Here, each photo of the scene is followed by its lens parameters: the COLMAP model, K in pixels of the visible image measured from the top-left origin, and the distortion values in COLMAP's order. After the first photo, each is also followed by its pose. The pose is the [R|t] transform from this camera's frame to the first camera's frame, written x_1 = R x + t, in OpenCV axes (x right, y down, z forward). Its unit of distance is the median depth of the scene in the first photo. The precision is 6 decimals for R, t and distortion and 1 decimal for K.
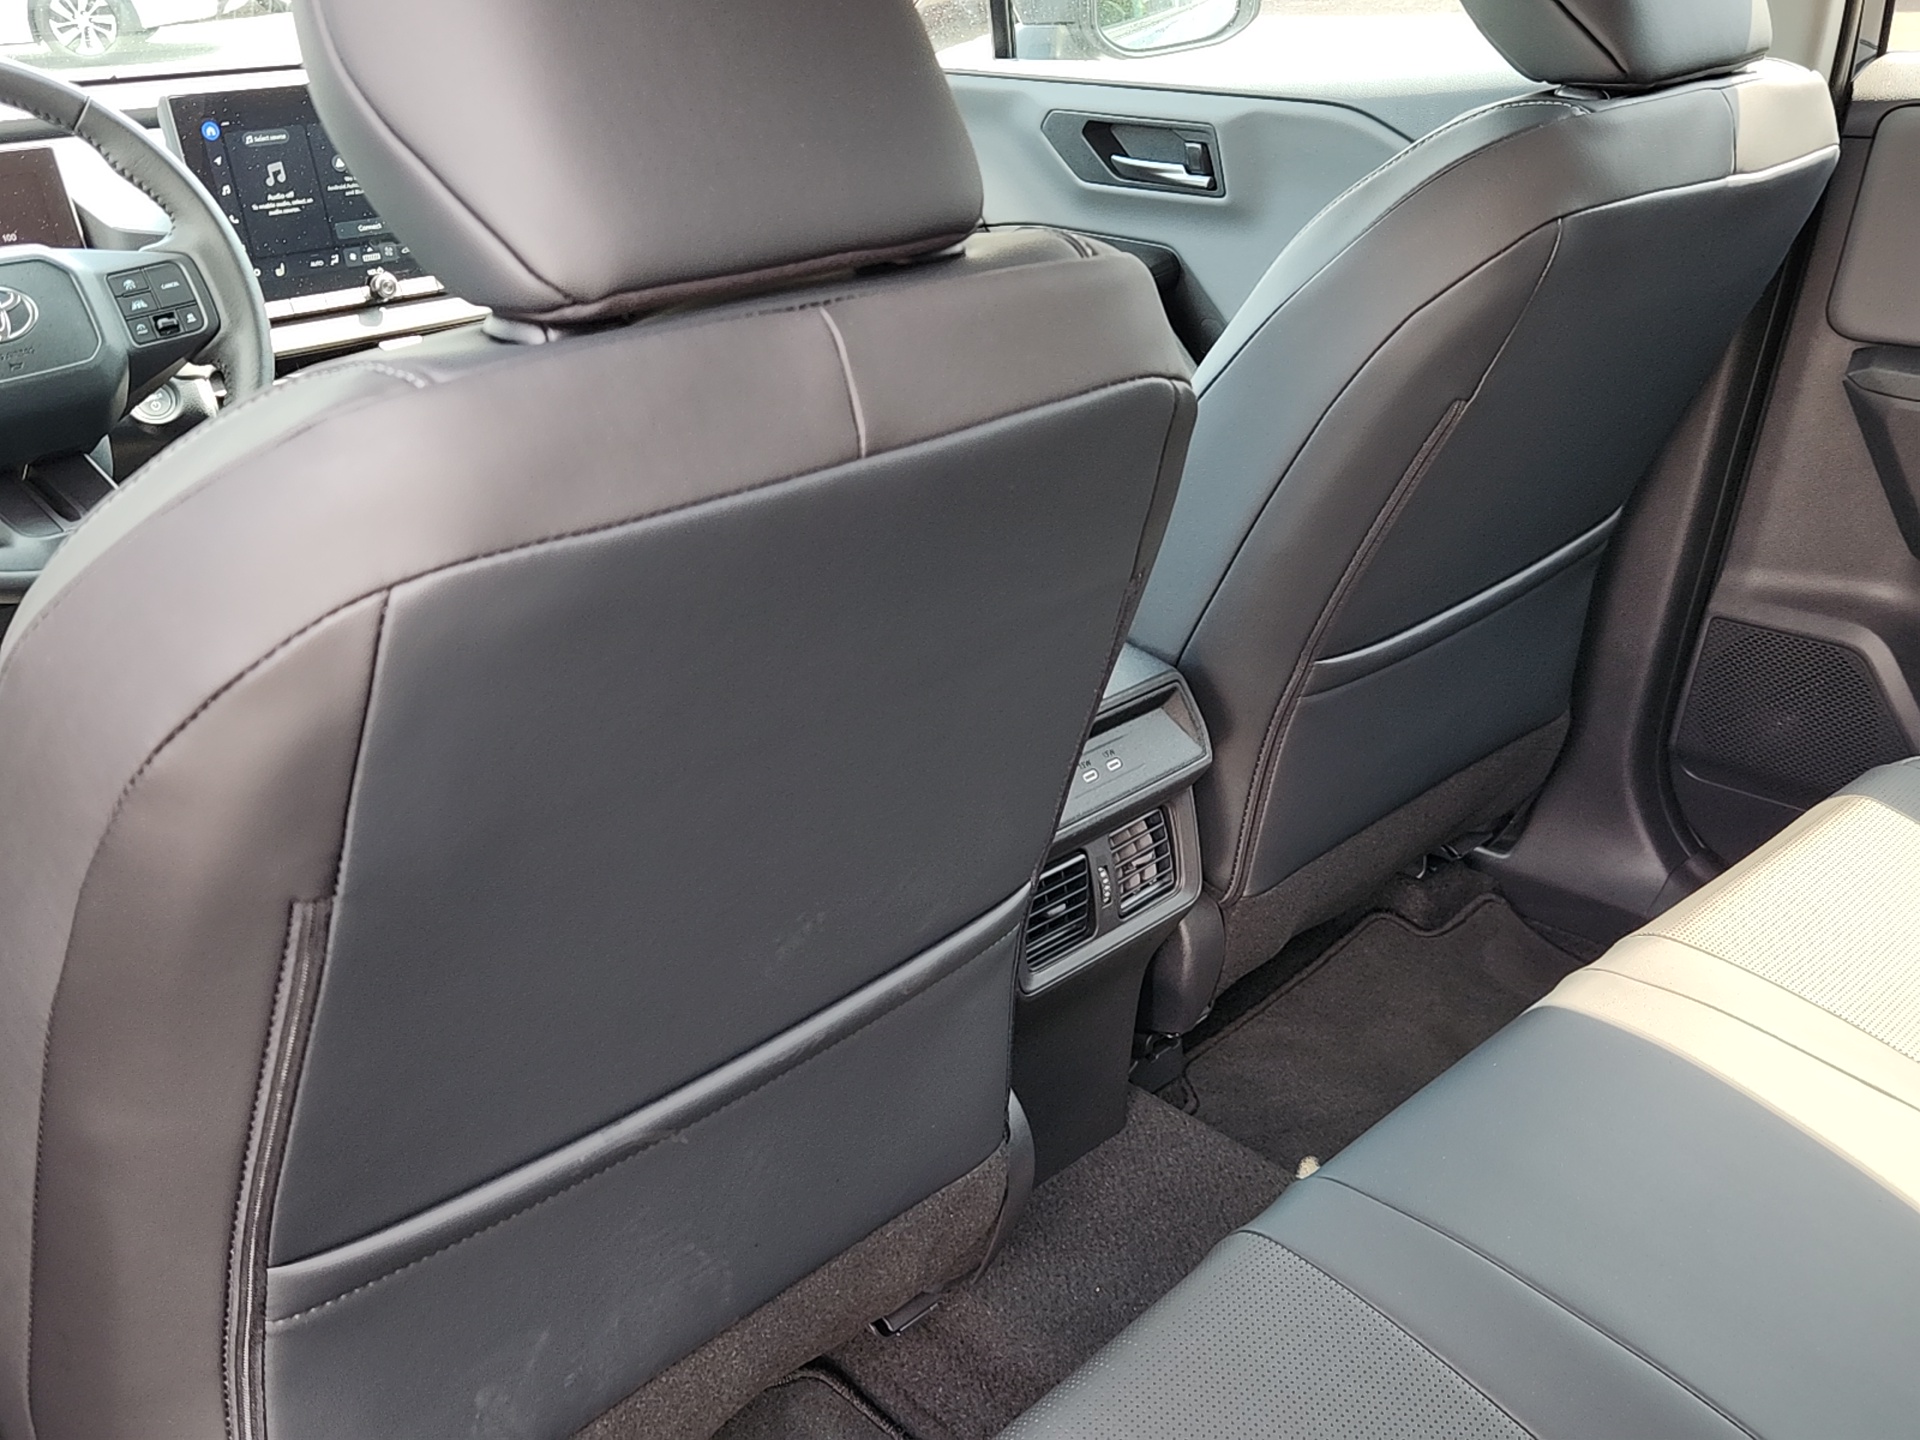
lens RADIAL K [[1815.5, 0, 960.0], [0, 1815.5, 720.0], [0, 0, 1]] dist [0.092185, 0.000988]
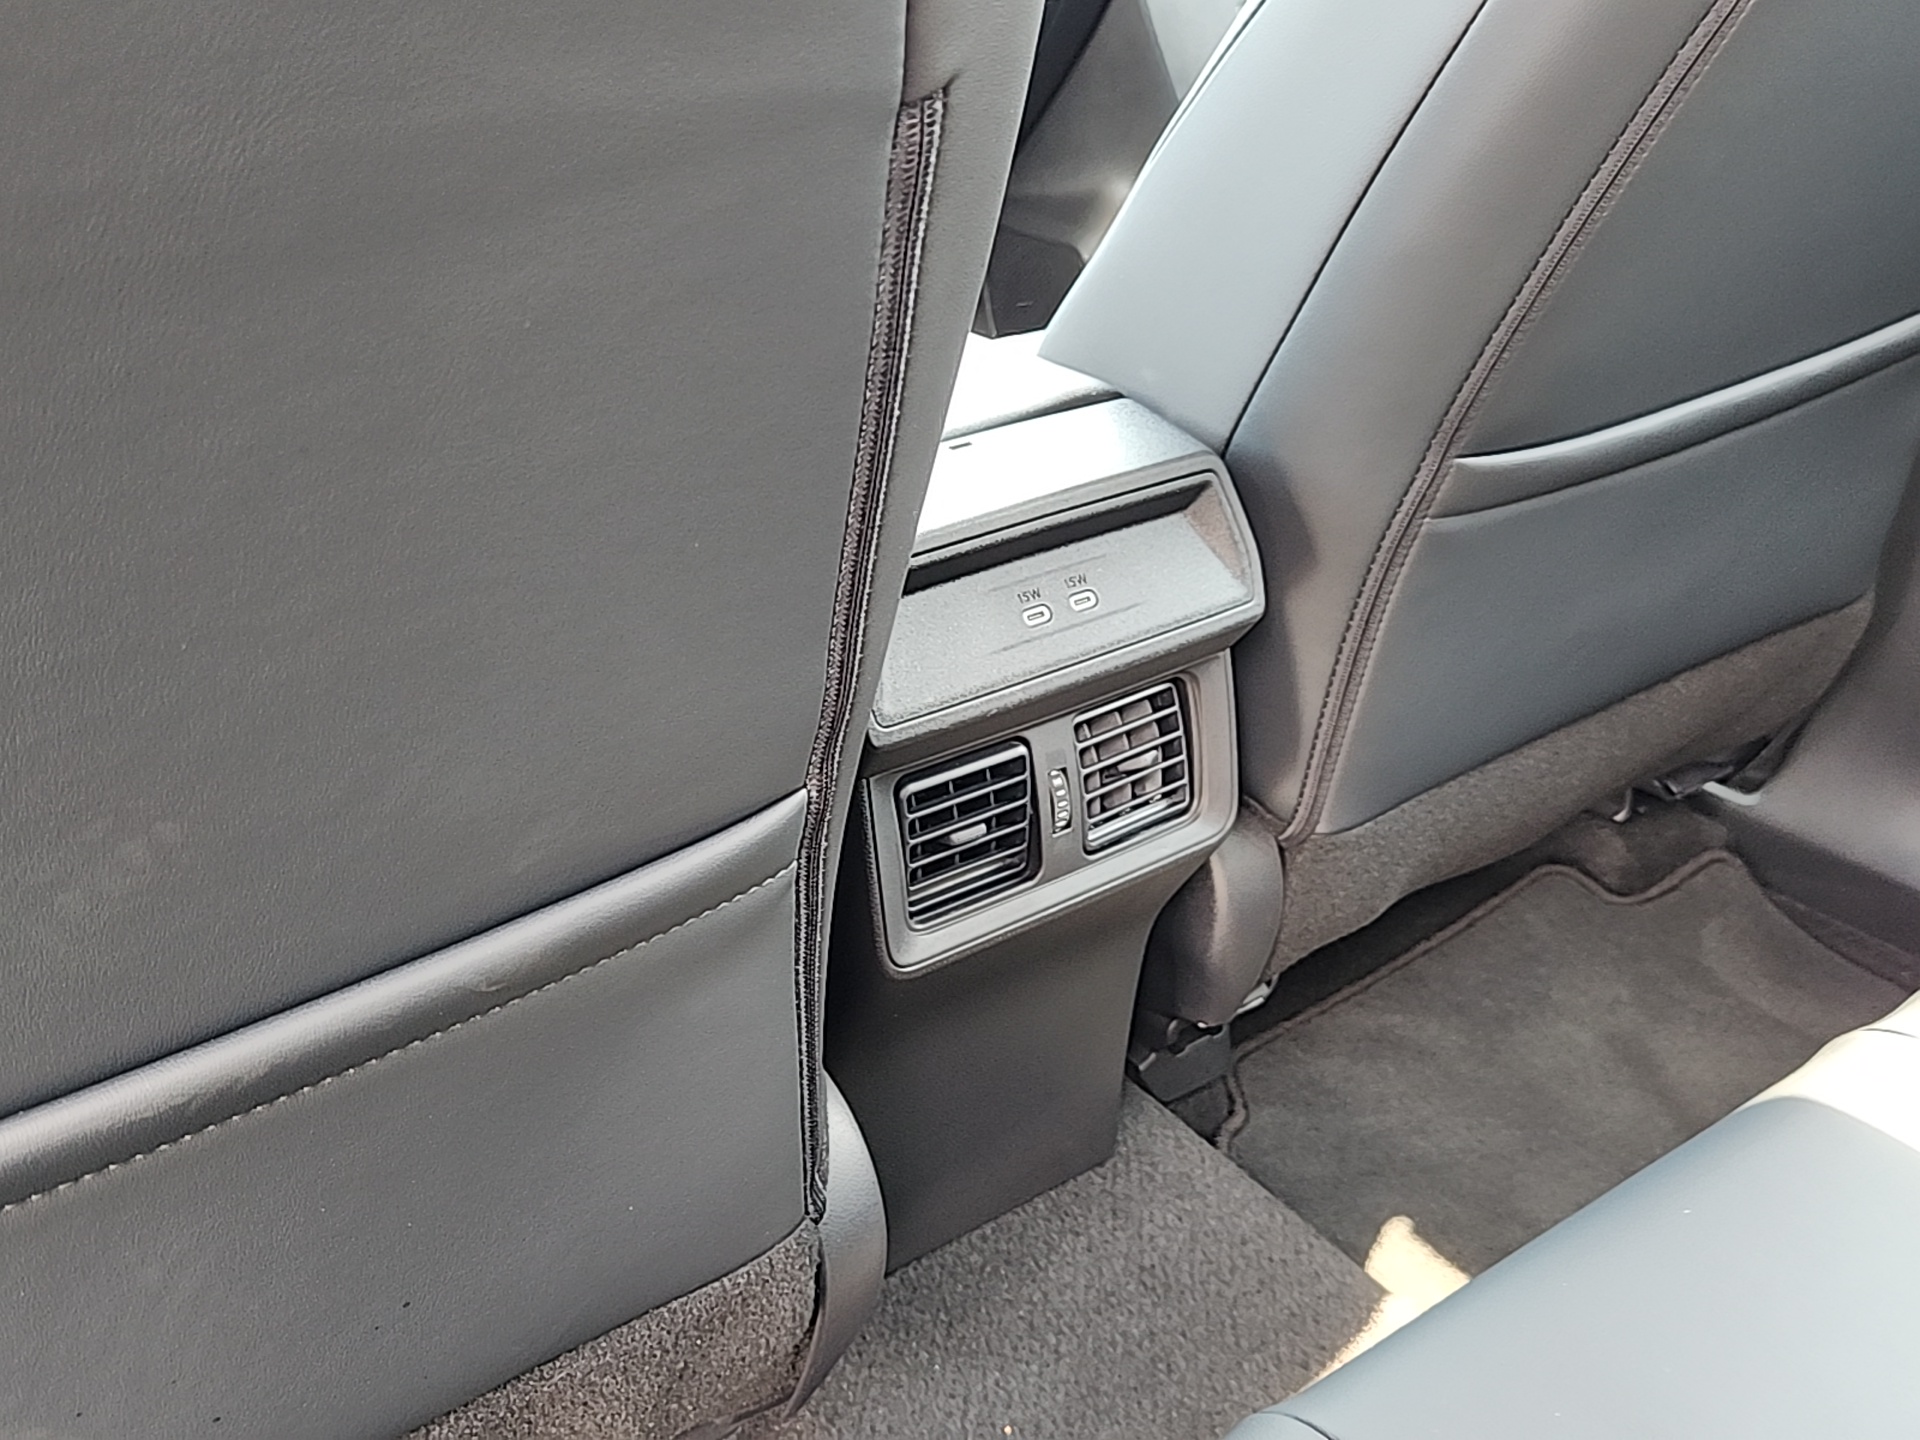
lens RADIAL K [[1921.6, 0, 960.0], [0, 1921.6, 720.0], [0, 0, 1]] dist [0.088413, -0.033425]
pose [[0.991480, 0.084935, -0.098763, 0.102351], [-0.077860, 0.994258, 0.073410, 0.018926], [0.104431, -0.065095, 0.992400, 0.341713]]
